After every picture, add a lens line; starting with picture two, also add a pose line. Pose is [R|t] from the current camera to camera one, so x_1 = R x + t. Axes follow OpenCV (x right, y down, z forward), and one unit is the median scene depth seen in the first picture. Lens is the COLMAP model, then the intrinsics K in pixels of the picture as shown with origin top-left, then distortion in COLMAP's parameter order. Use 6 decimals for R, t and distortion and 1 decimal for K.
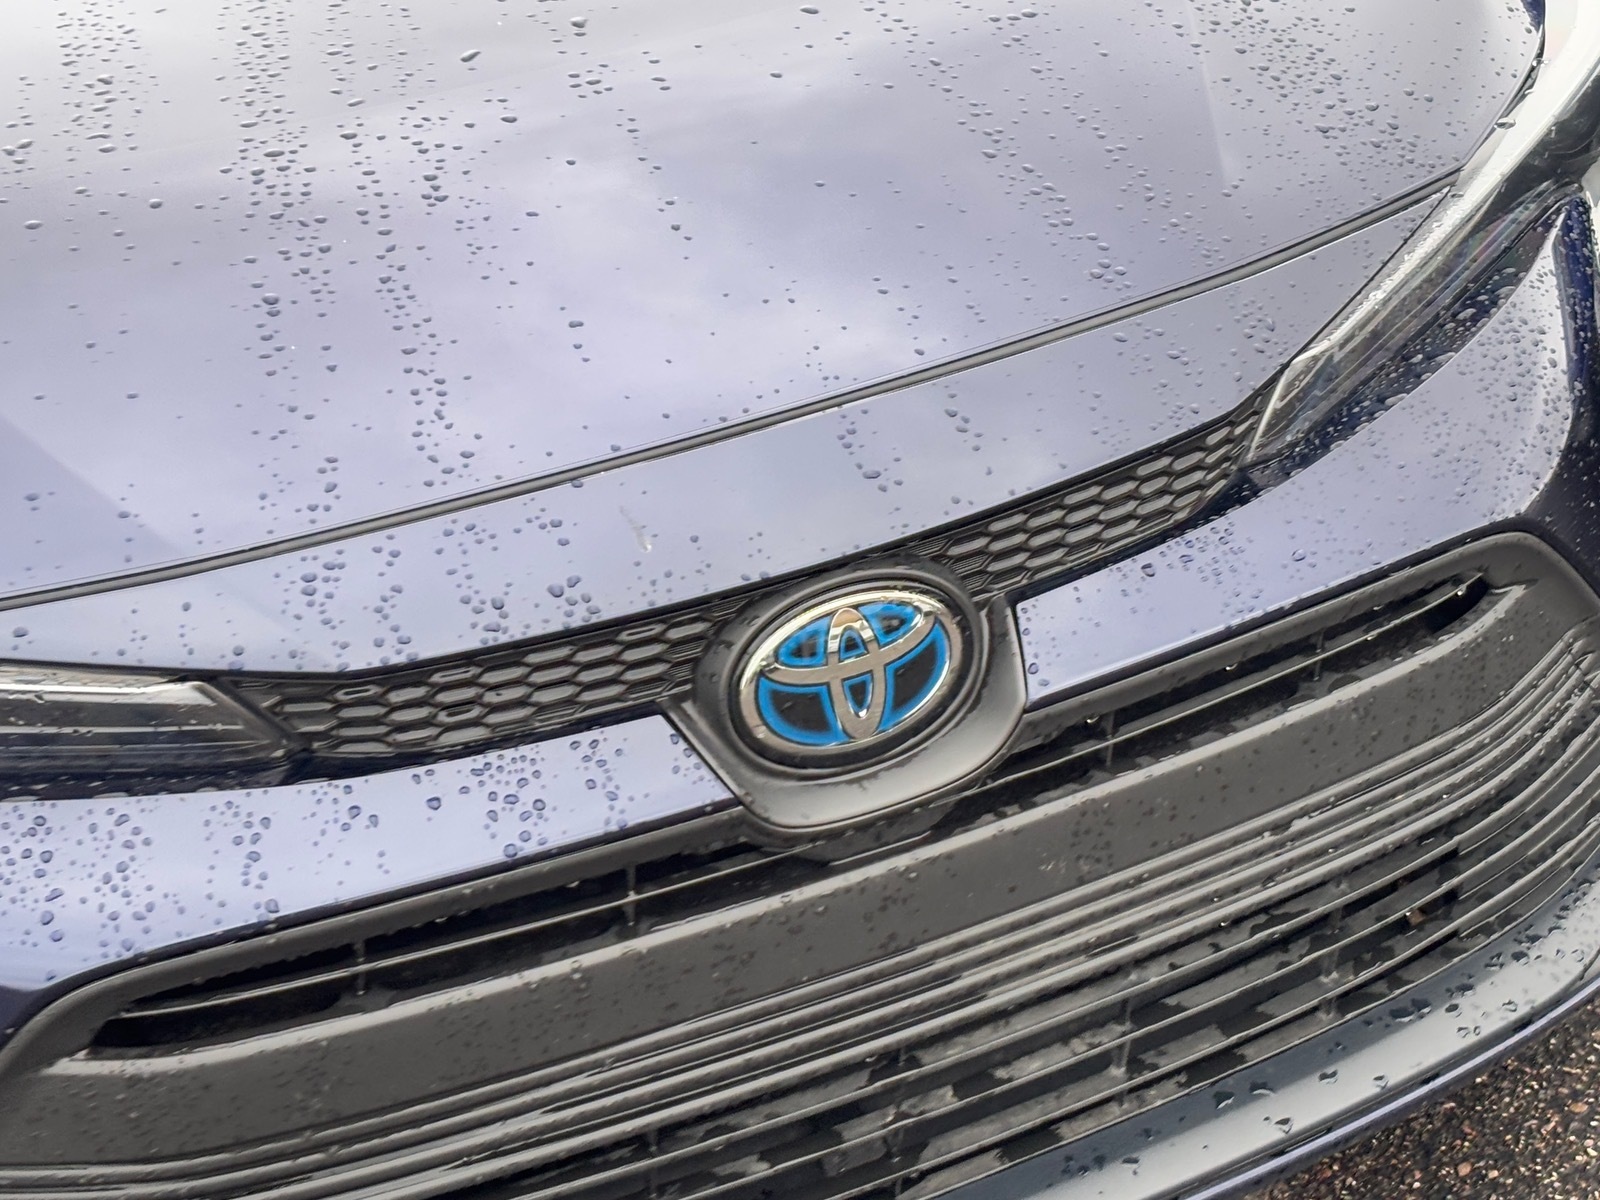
lens RADIAL K [[3285.0, 0, 807.6], [0, 3285.0, 609.5], [0, 0, 1]] dist [0.171346, 0.000000]
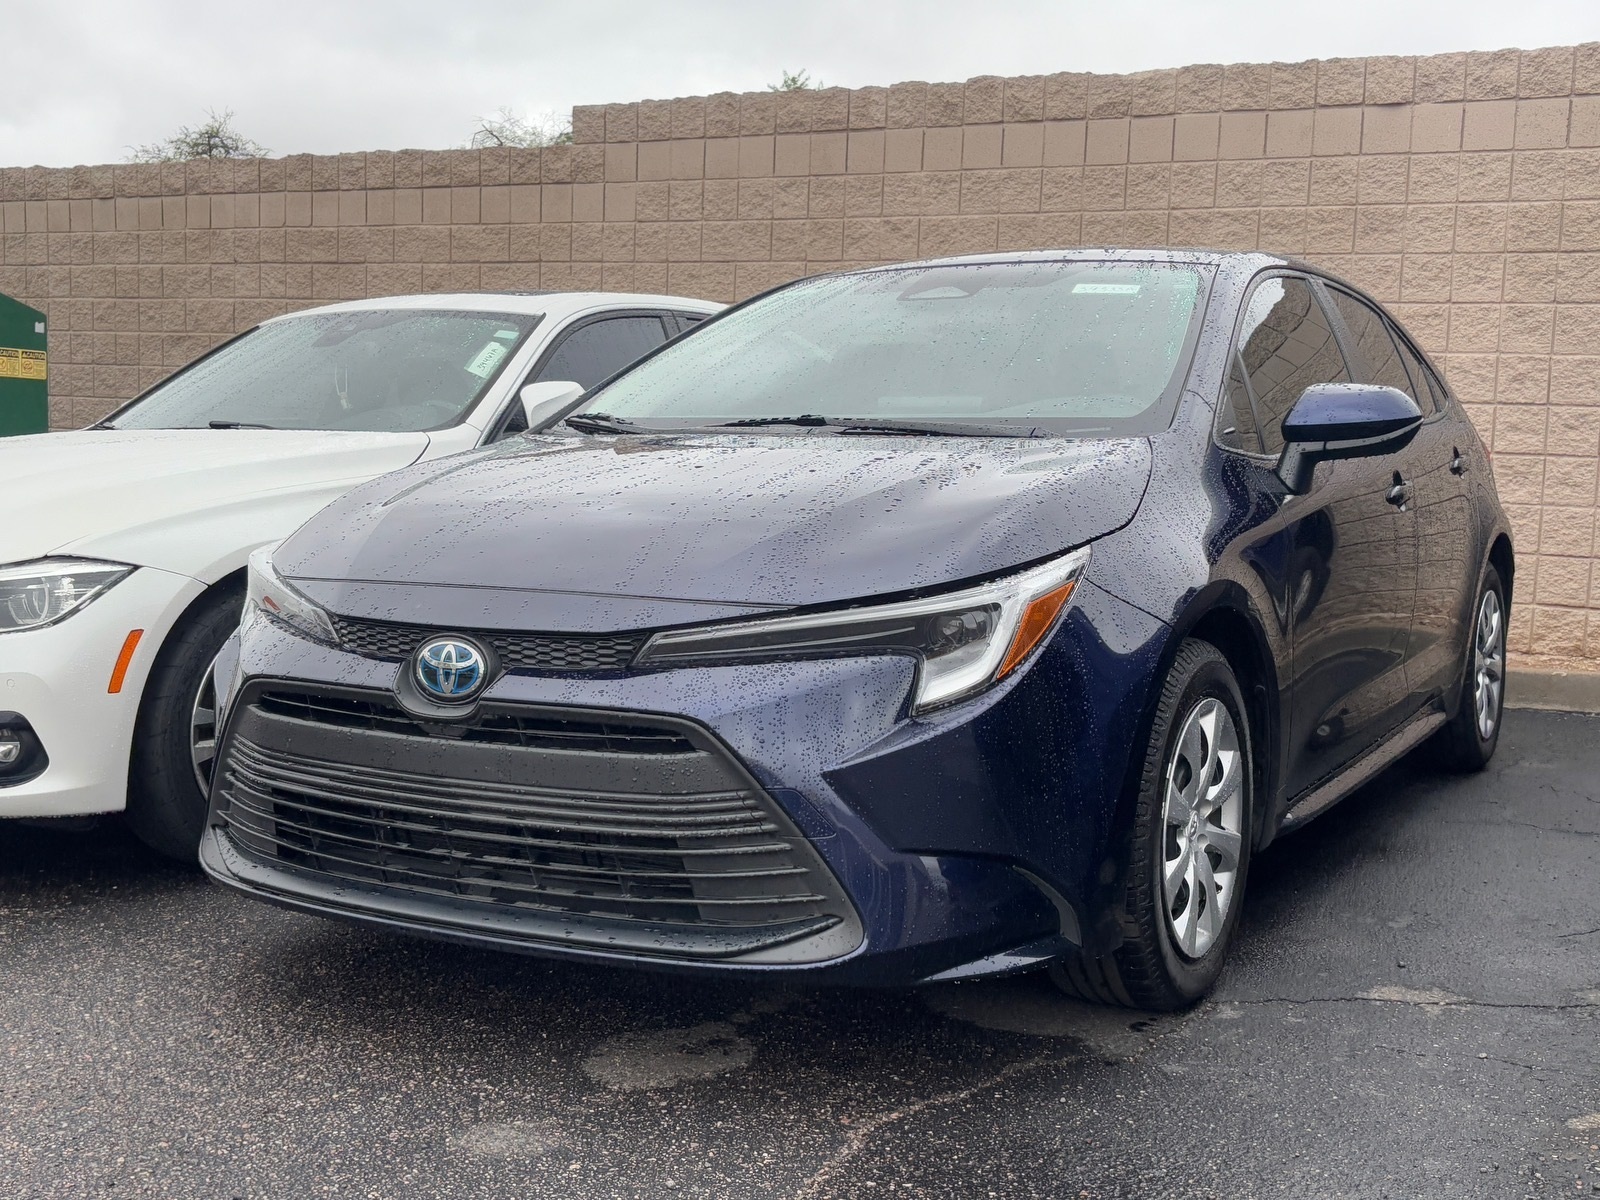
lens RADIAL K [[1855.8, 0, 806.0], [0, 1855.8, 592.8], [0, 0, 1]] dist [0.001651, 0.000000]
pose [[0.582376, 0.170391, -0.794862, 1.431557], [-0.418968, 0.900834, -0.113859, 0.013183], [0.696638, 0.399330, 0.596012, 0.226706]]
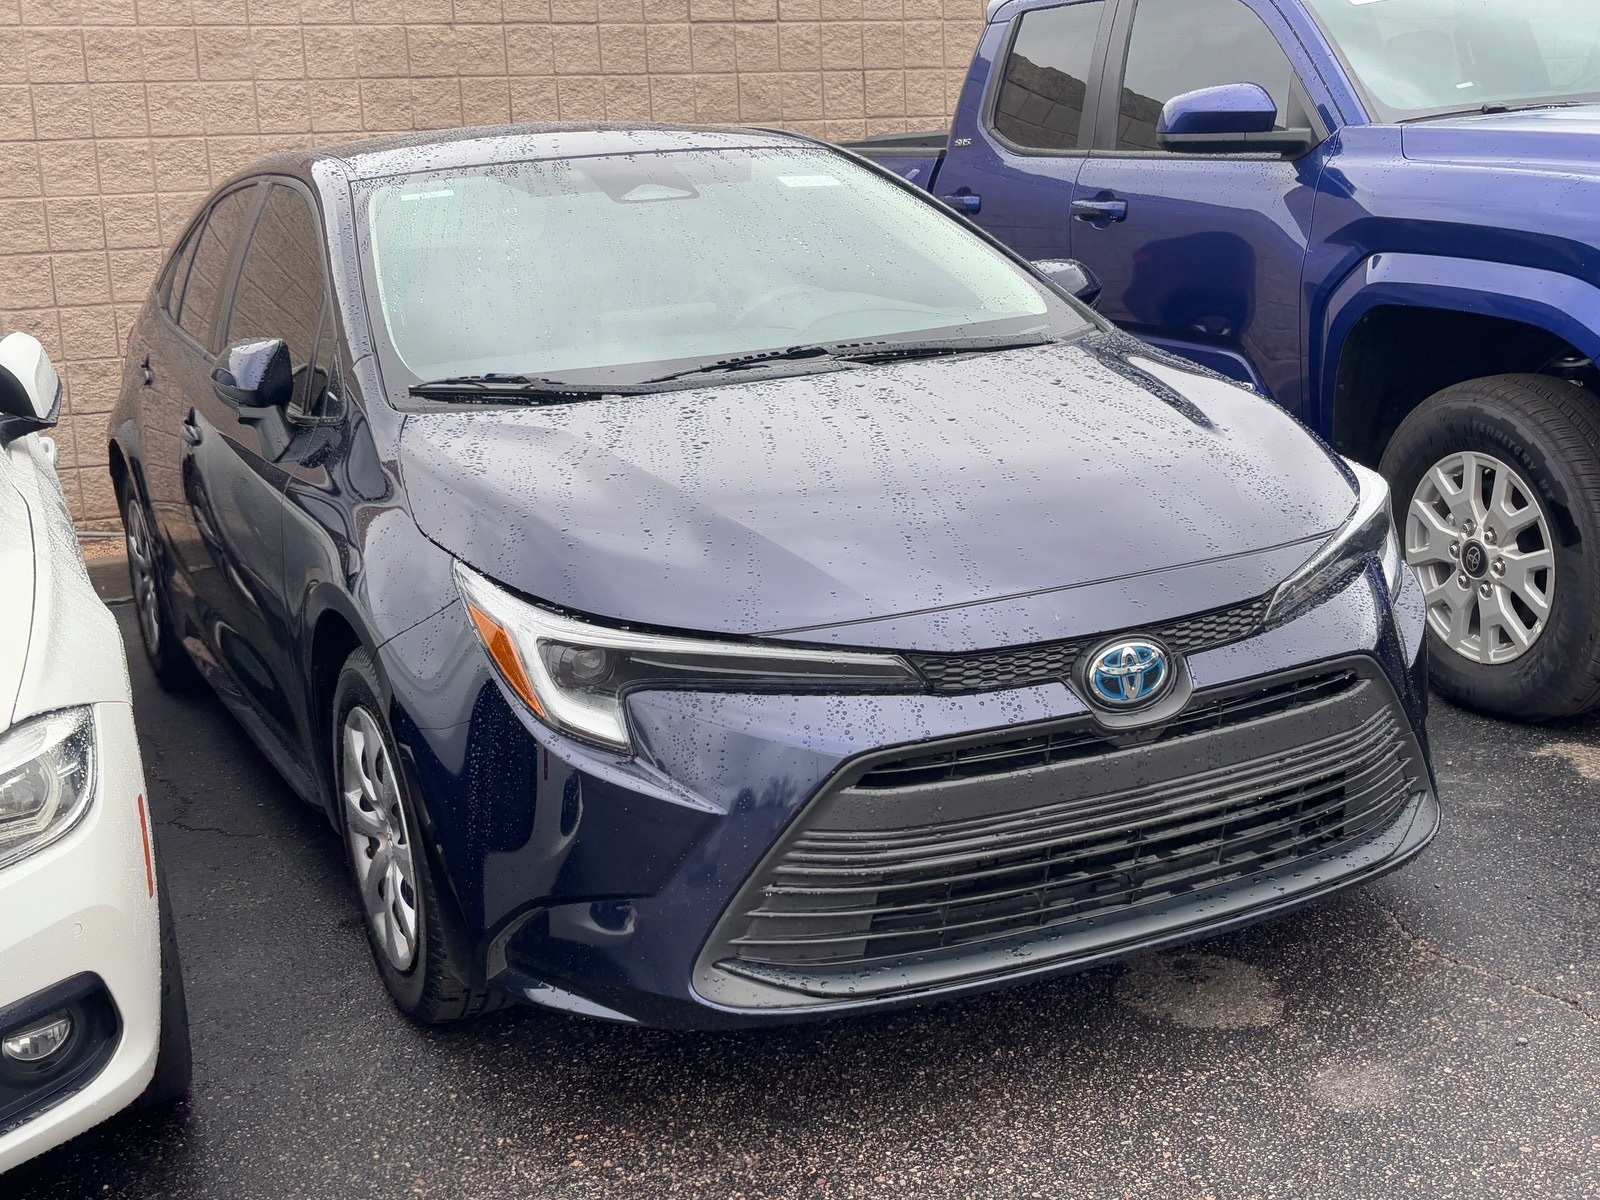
lens RADIAL K [[2034.4, 0, 786.4], [0, 2034.4, 597.6], [0, 0, 1]] dist [0.013564, 0.000000]
pose [[0.999498, 0.031406, -0.004192, -0.252959], [-0.031485, 0.969663, -0.242411, 0.360419], [-0.003549, 0.242422, 0.970165, -0.595833]]
